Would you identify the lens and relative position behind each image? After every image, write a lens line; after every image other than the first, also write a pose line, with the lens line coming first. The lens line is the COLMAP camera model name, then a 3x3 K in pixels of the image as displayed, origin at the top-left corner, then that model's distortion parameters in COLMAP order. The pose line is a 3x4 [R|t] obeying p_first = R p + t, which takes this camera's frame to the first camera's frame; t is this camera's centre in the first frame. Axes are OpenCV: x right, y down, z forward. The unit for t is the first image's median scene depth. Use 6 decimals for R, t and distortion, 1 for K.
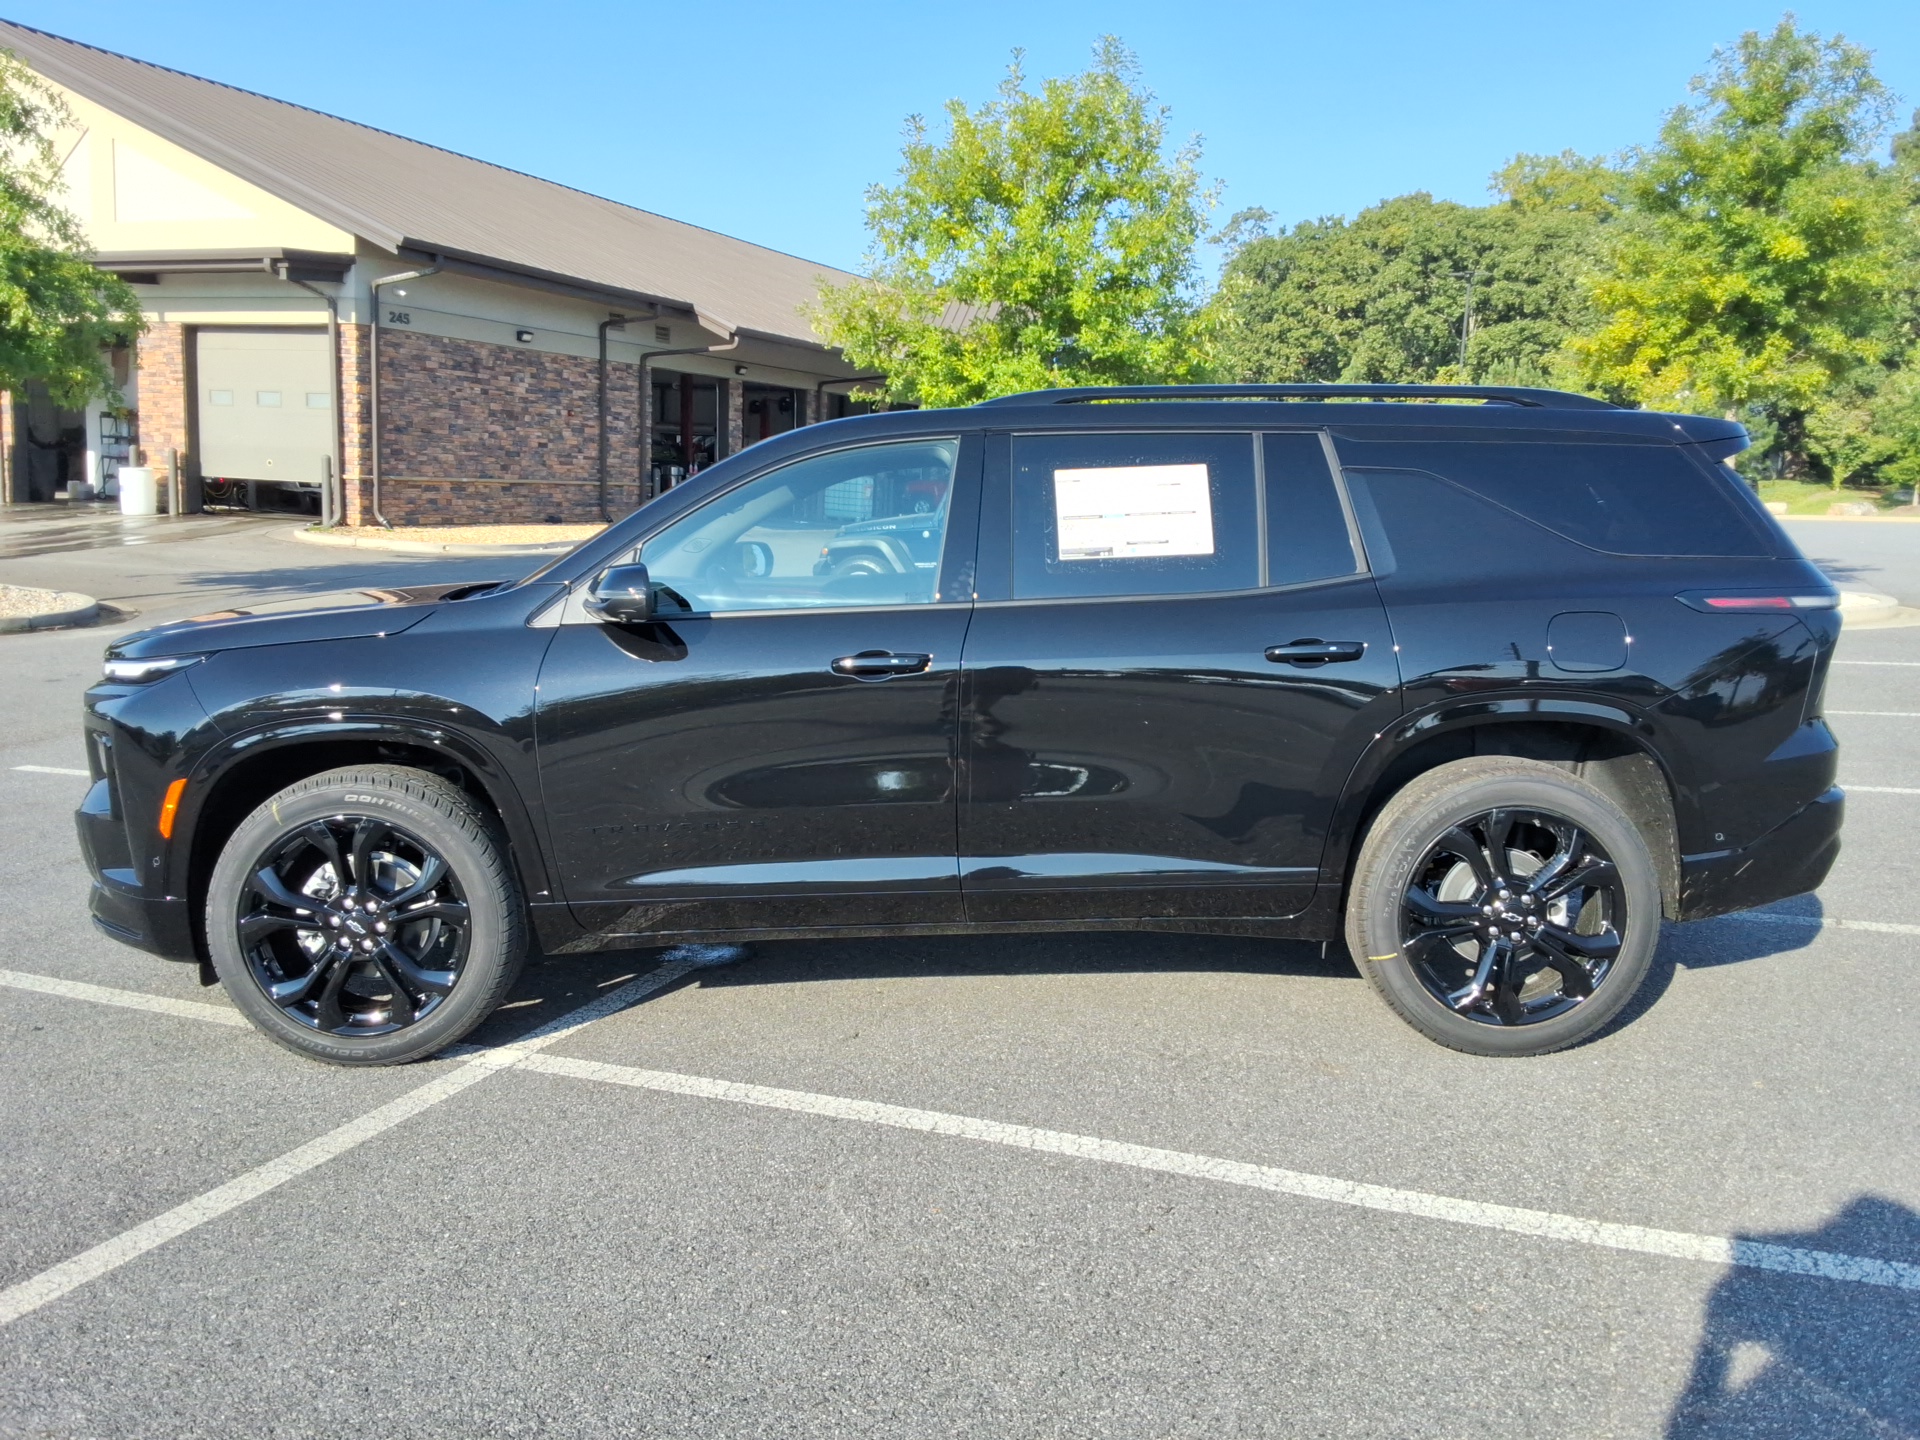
lens RADIAL K [[1548.9, 0, 969.1], [0, 1548.9, 748.4], [0, 0, 1]] dist [0.145608, -0.248165]
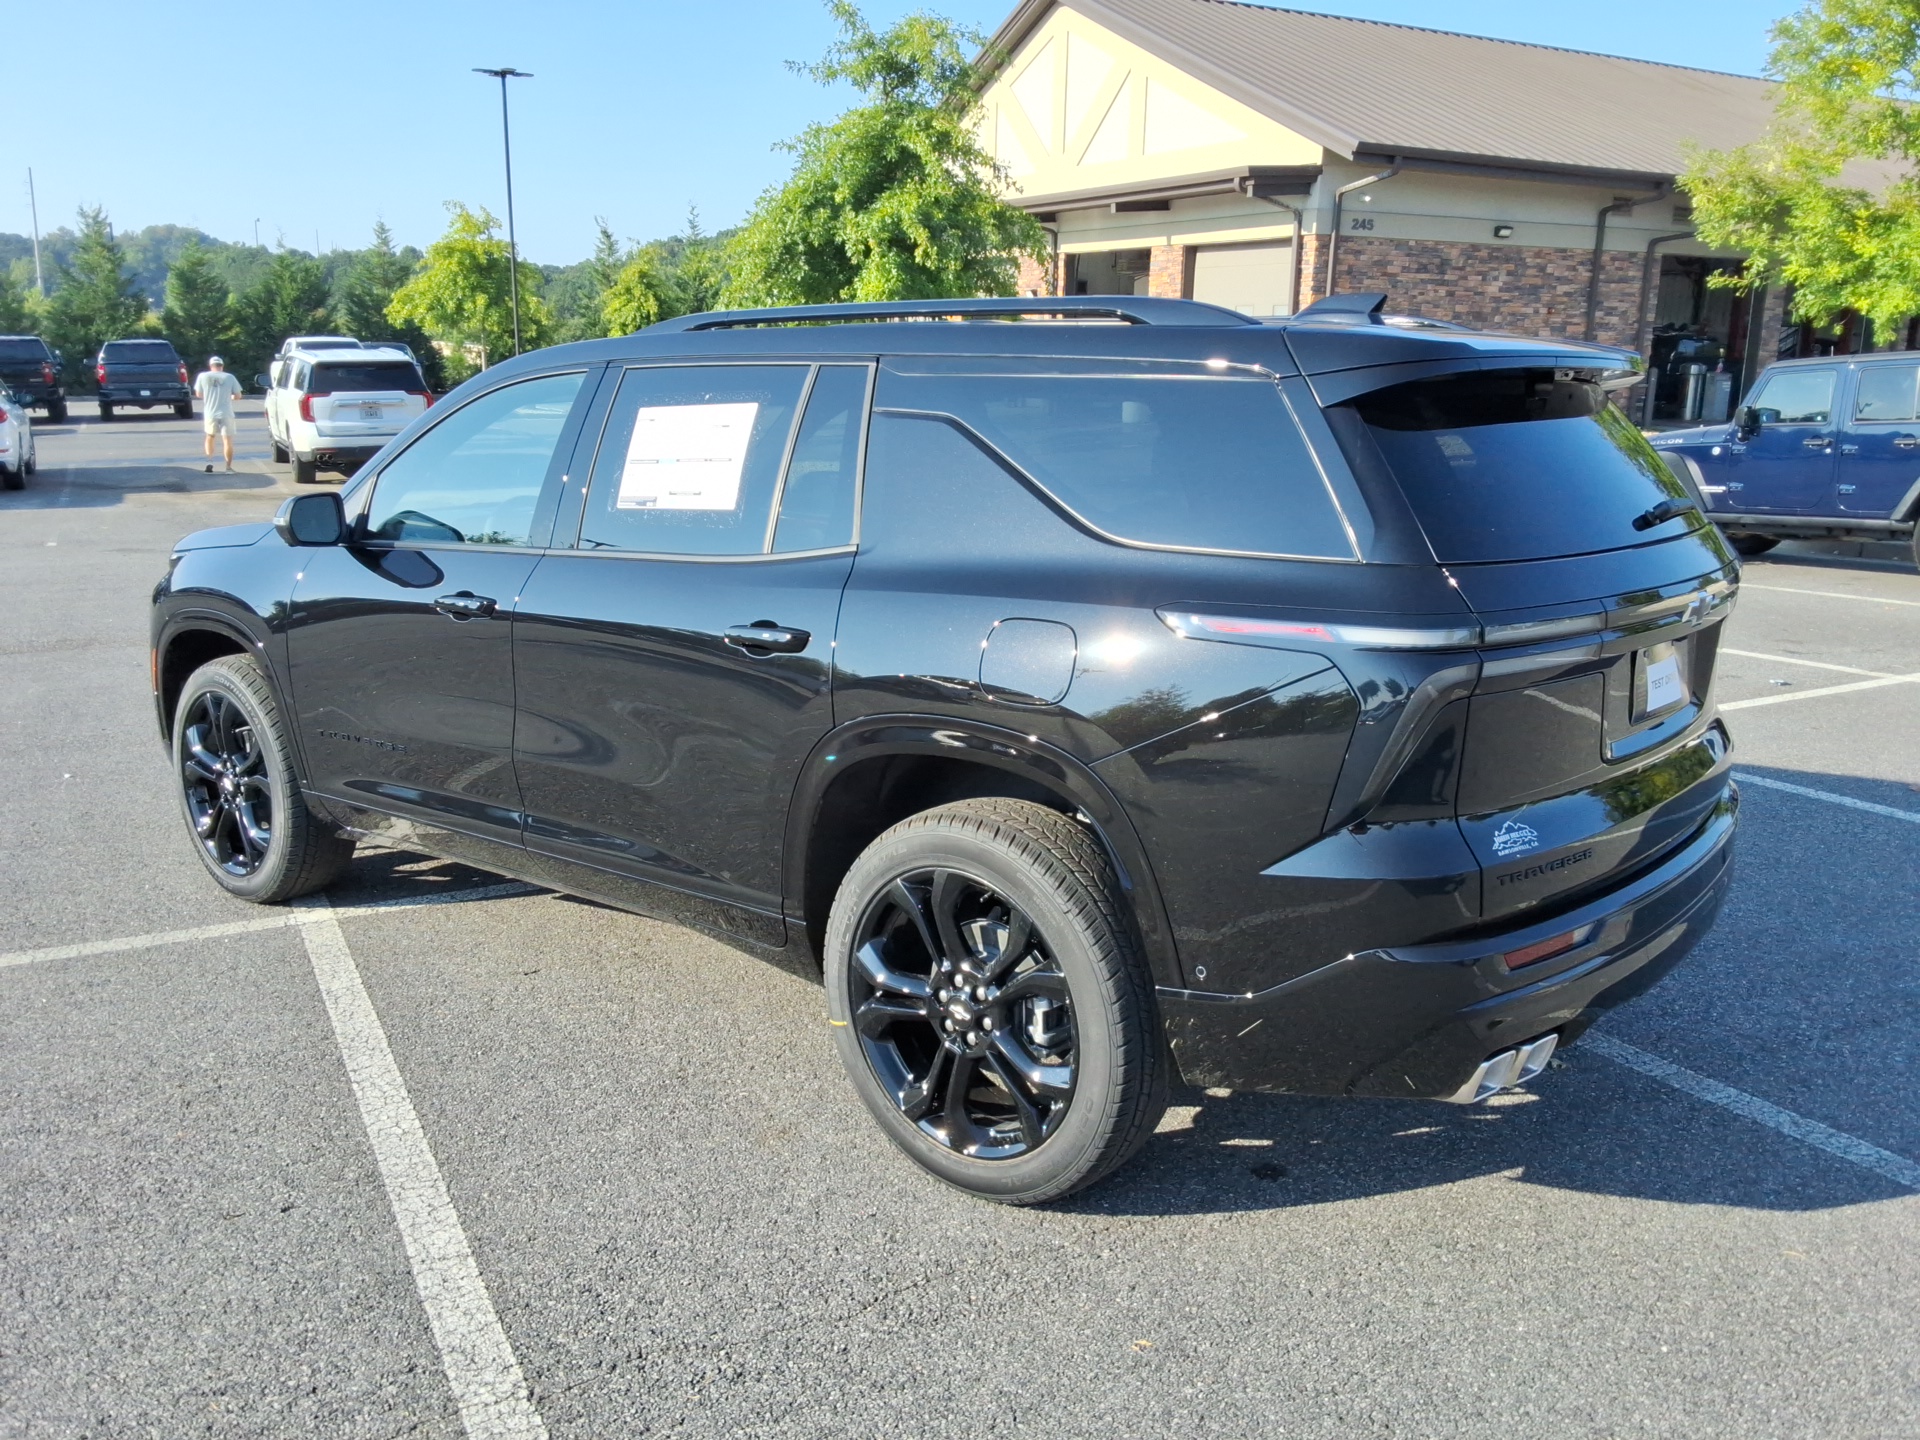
lens RADIAL K [[1536.1, 0, 965.5], [0, 1536.1, 752.8], [0, 0, 1]] dist [0.100275, -0.144536]
pose [[0.760536, 0.145724, -0.632732, 0.120870], [-0.103585, 0.989239, 0.103322, -0.014251], [0.640980, -0.013039, 0.767447, 0.065860]]
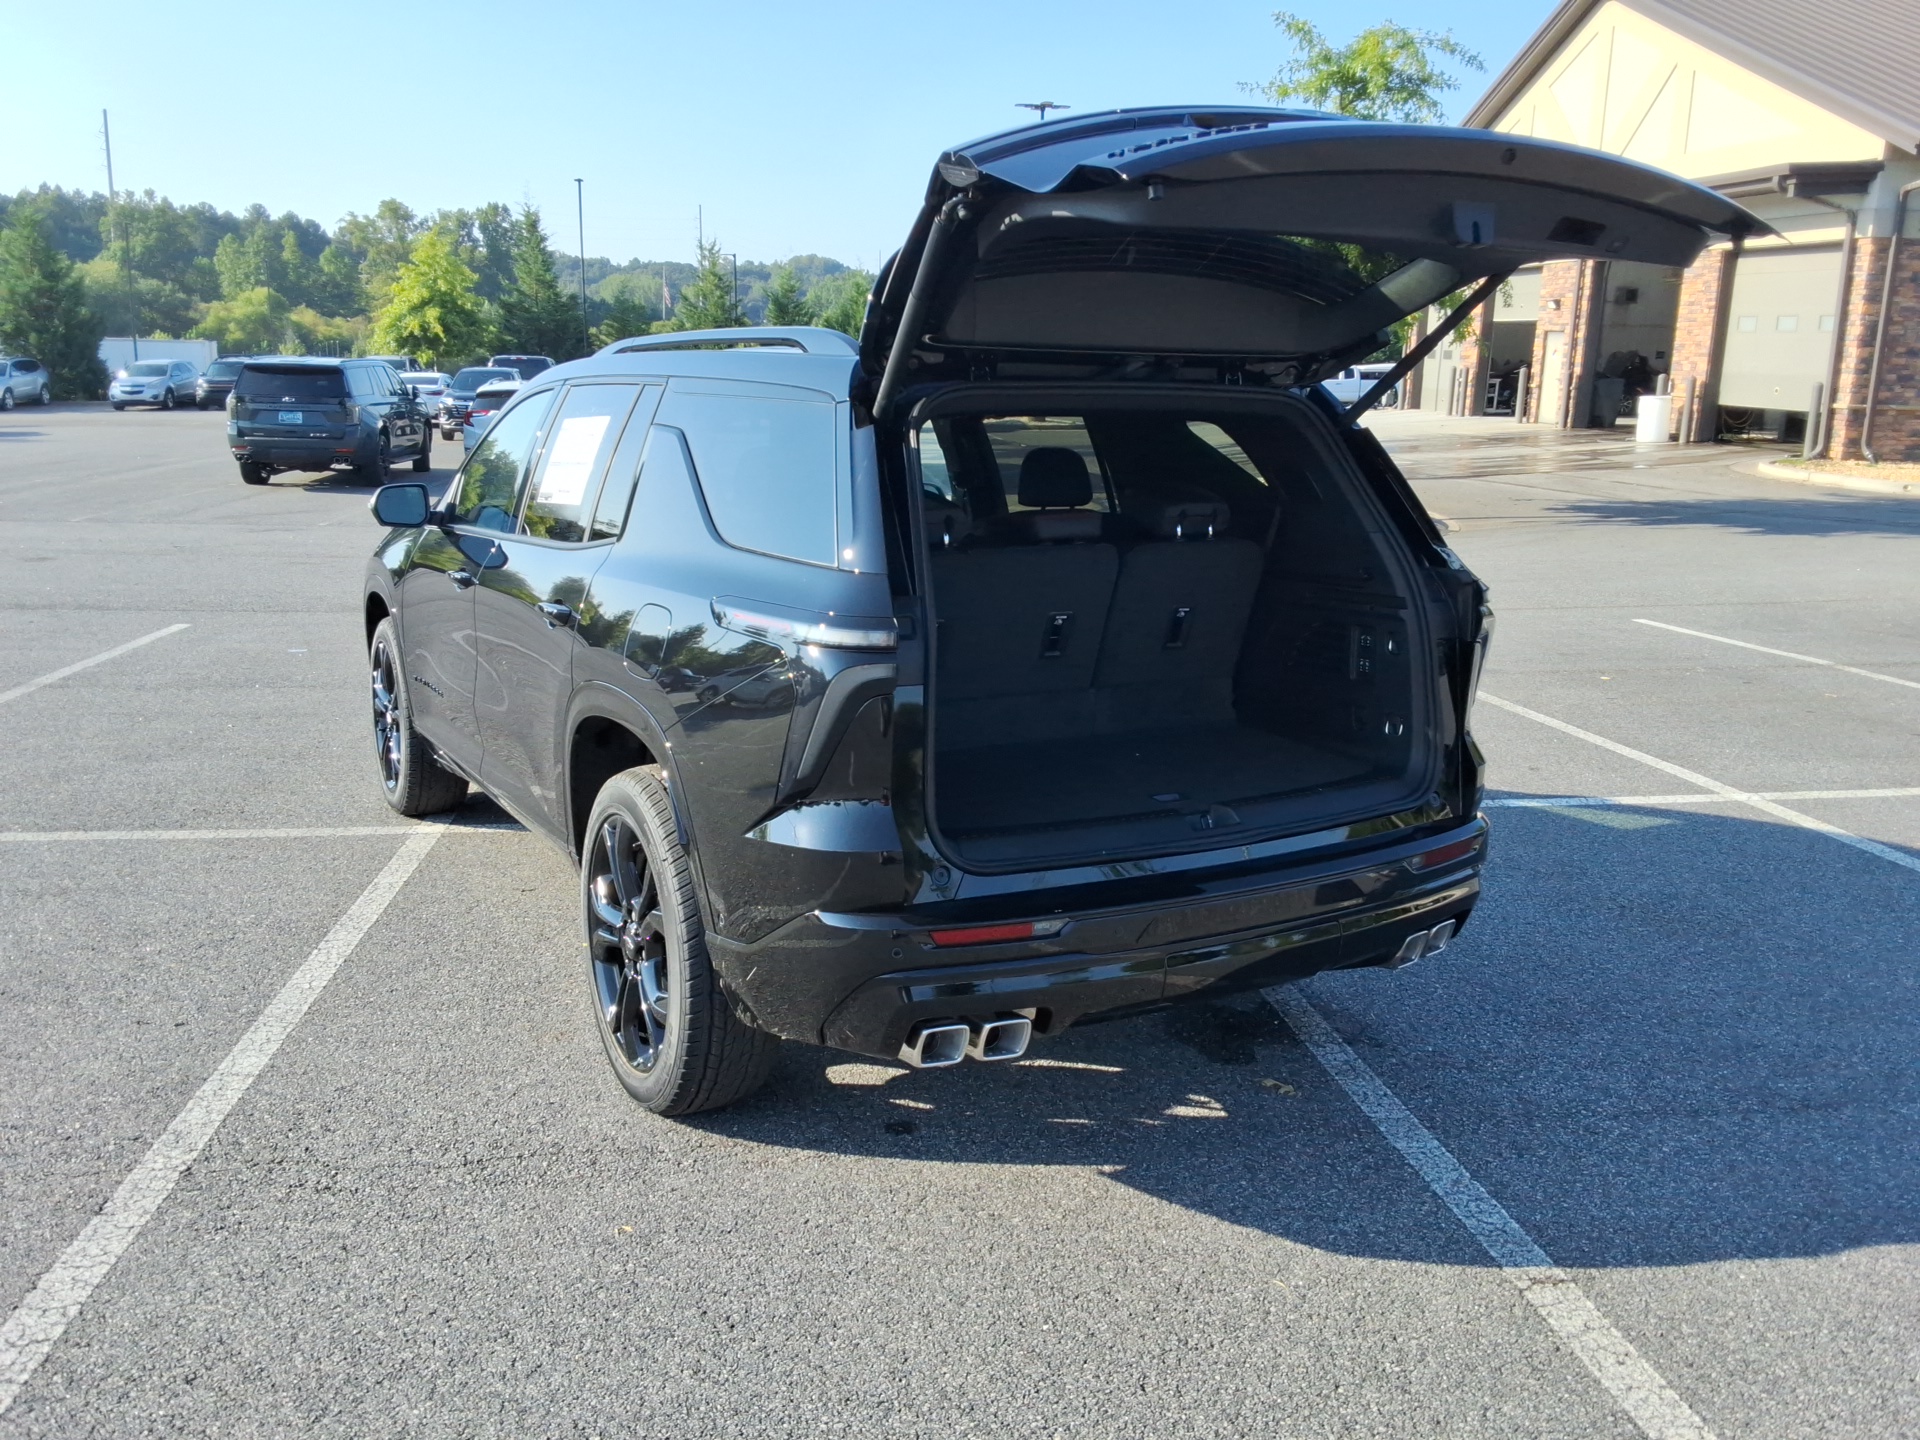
lens RADIAL K [[1536.1, 0, 965.5], [0, 1536.1, 752.8], [0, 0, 1]] dist [0.100275, -0.144536]
pose [[0.481914, 0.197687, -0.853627, 0.174540], [-0.153522, 0.978197, 0.139865, -0.022213], [0.862664, 0.063647, 0.501756, 0.109479]]
